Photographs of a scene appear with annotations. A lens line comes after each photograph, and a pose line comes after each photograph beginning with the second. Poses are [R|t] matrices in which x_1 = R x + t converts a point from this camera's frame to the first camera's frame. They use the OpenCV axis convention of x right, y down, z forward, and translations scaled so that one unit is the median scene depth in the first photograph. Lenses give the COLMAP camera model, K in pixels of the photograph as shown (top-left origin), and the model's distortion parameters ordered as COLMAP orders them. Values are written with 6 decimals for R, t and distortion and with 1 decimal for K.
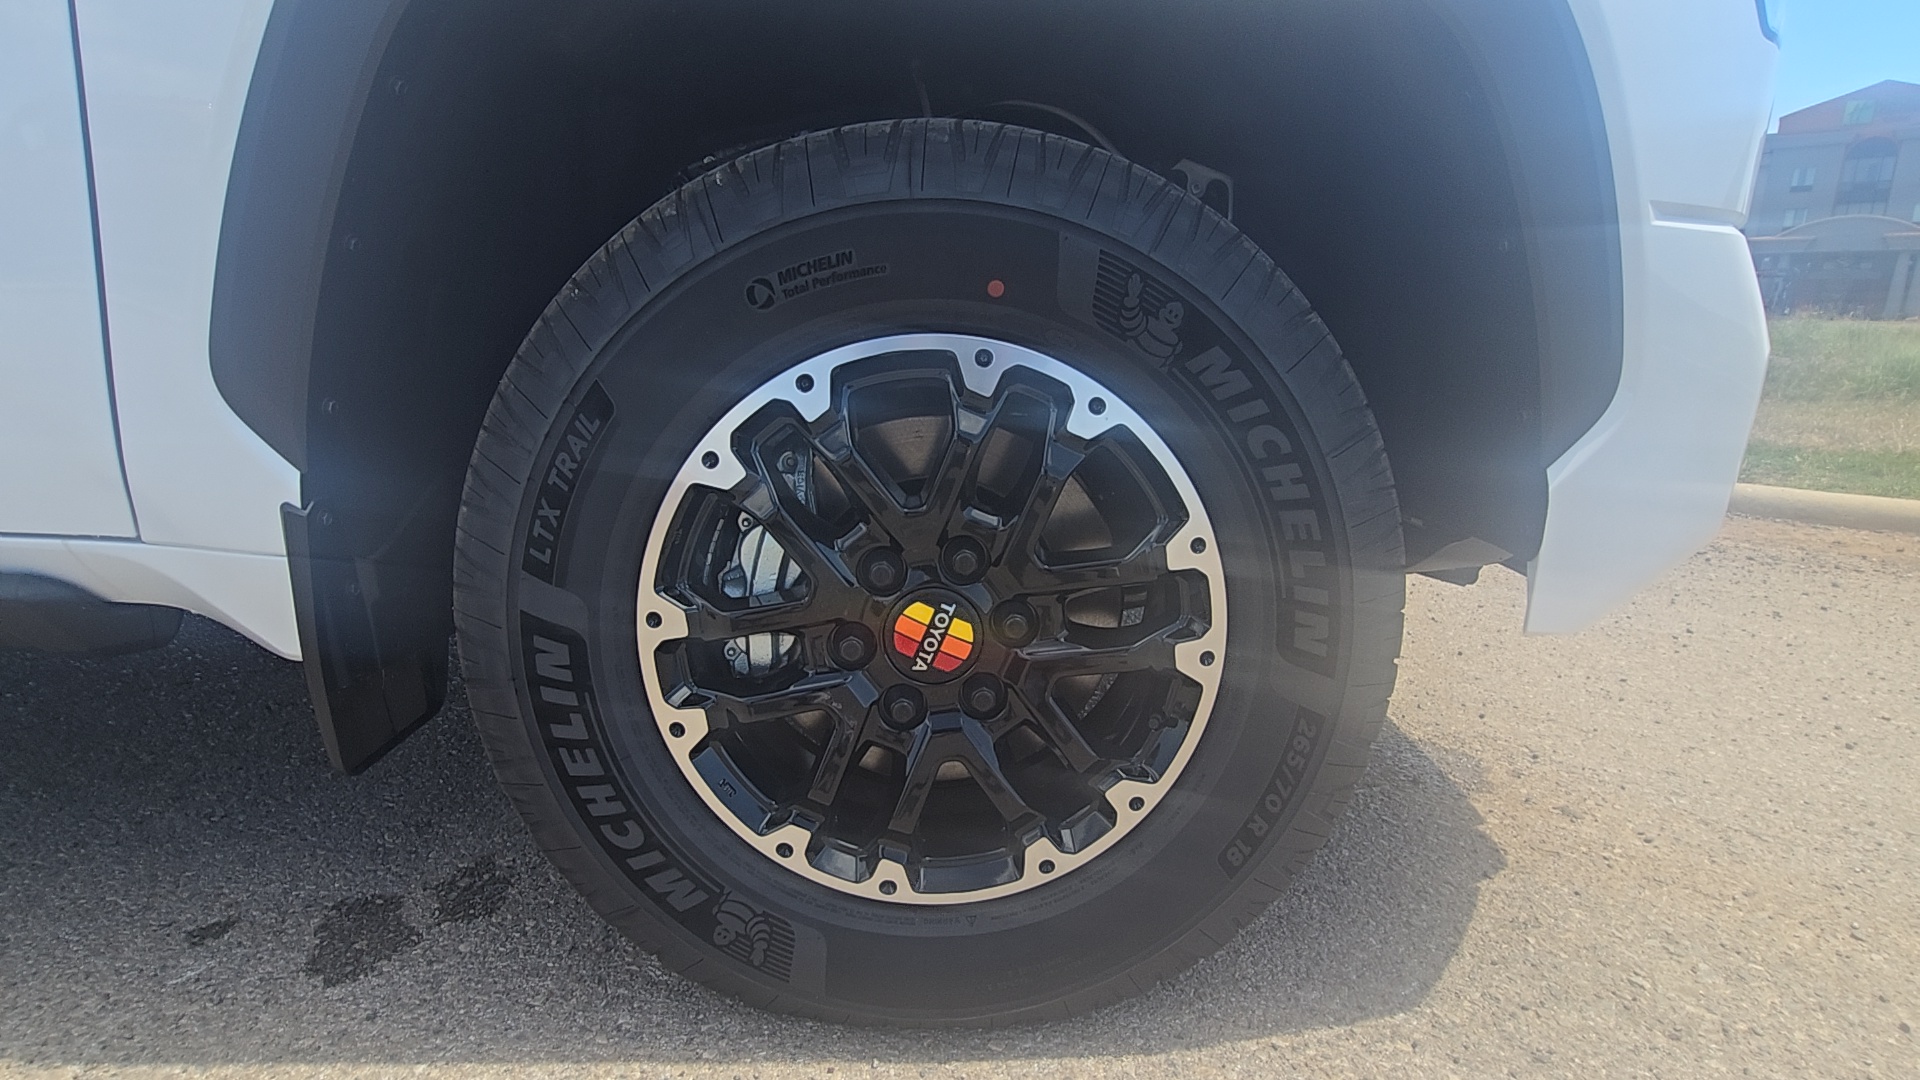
lens RADIAL K [[956.8, 0, 955.3], [0, 956.8, 548.6], [0, 0, 1]] dist [-0.001145, -0.002534]
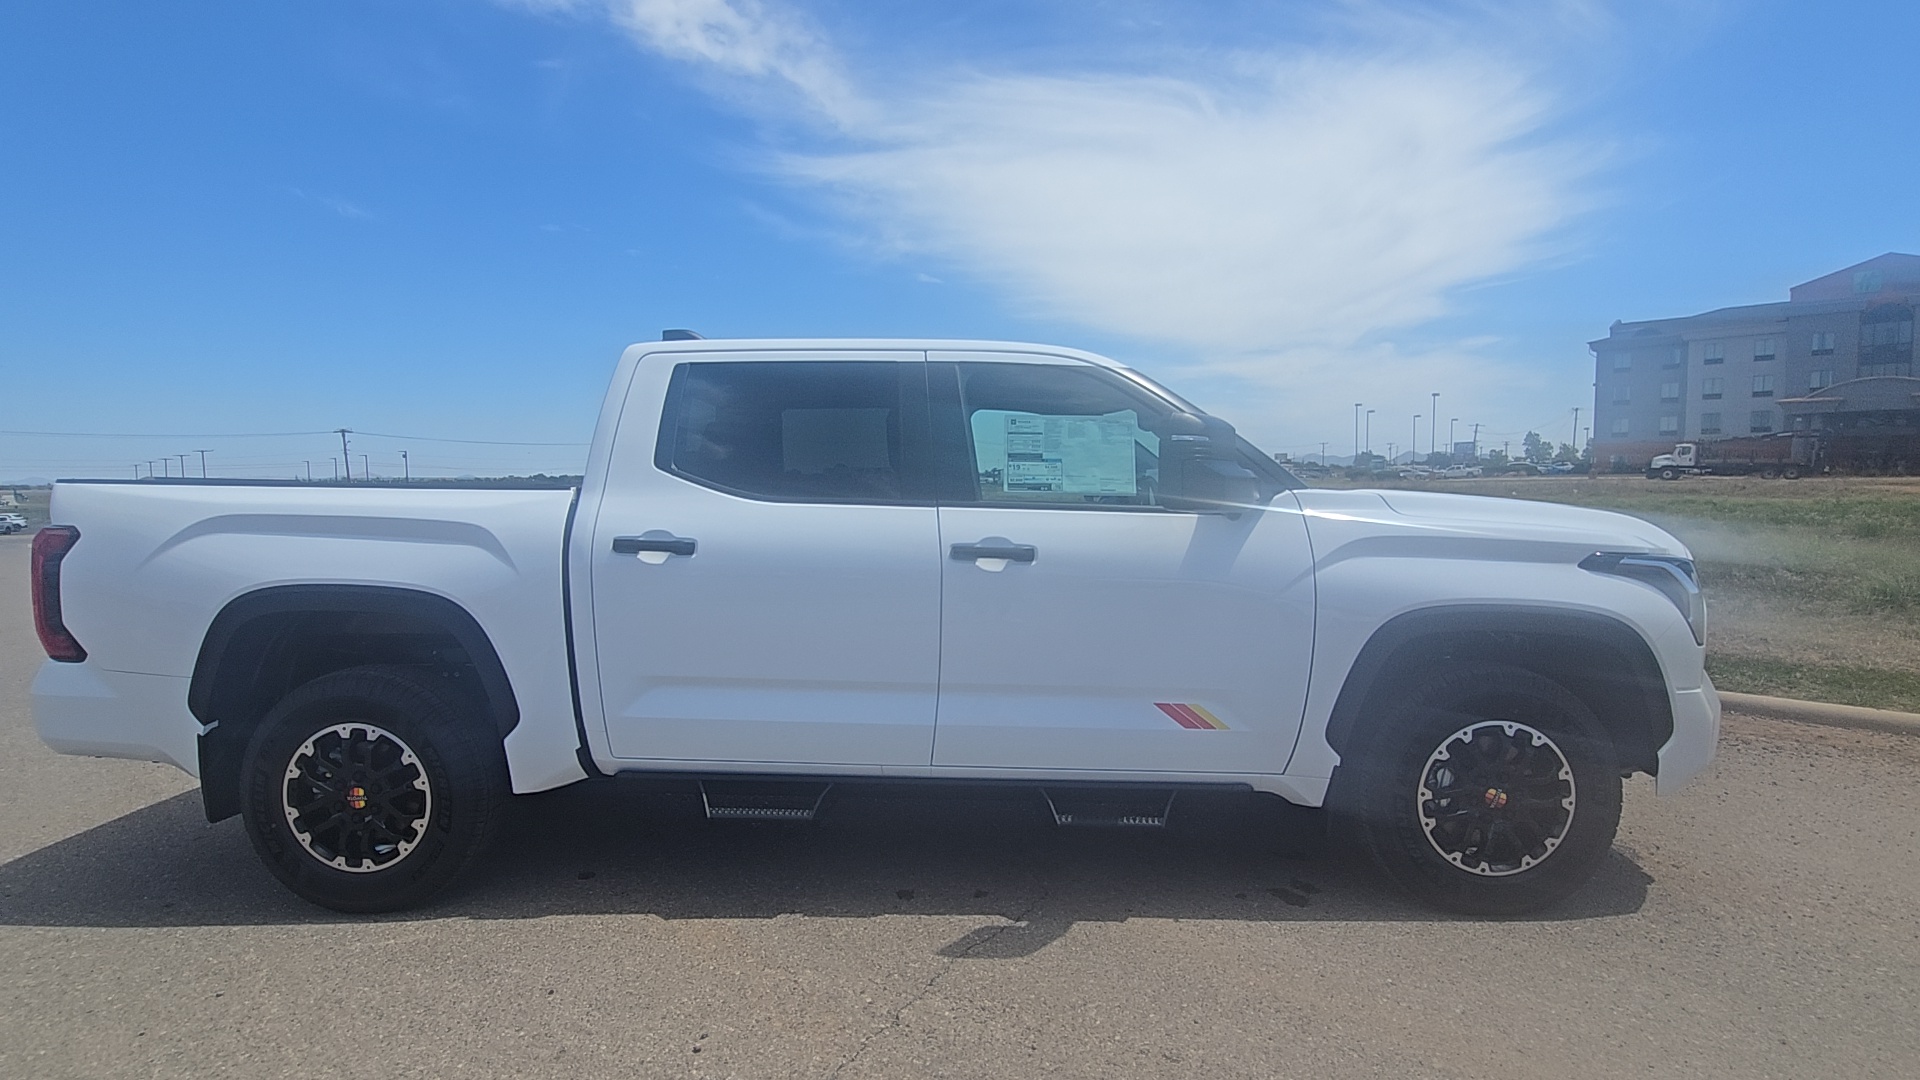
lens RADIAL K [[956.8, 0, 955.3], [0, 956.8, 548.6], [0, 0, 1]] dist [-0.001145, -0.002534]
pose [[0.998960, -0.020257, -0.040856, -1.917818], [0.013084, 0.985573, -0.168747, -0.261190], [0.043685, 0.168037, 0.984812, -2.880219]]
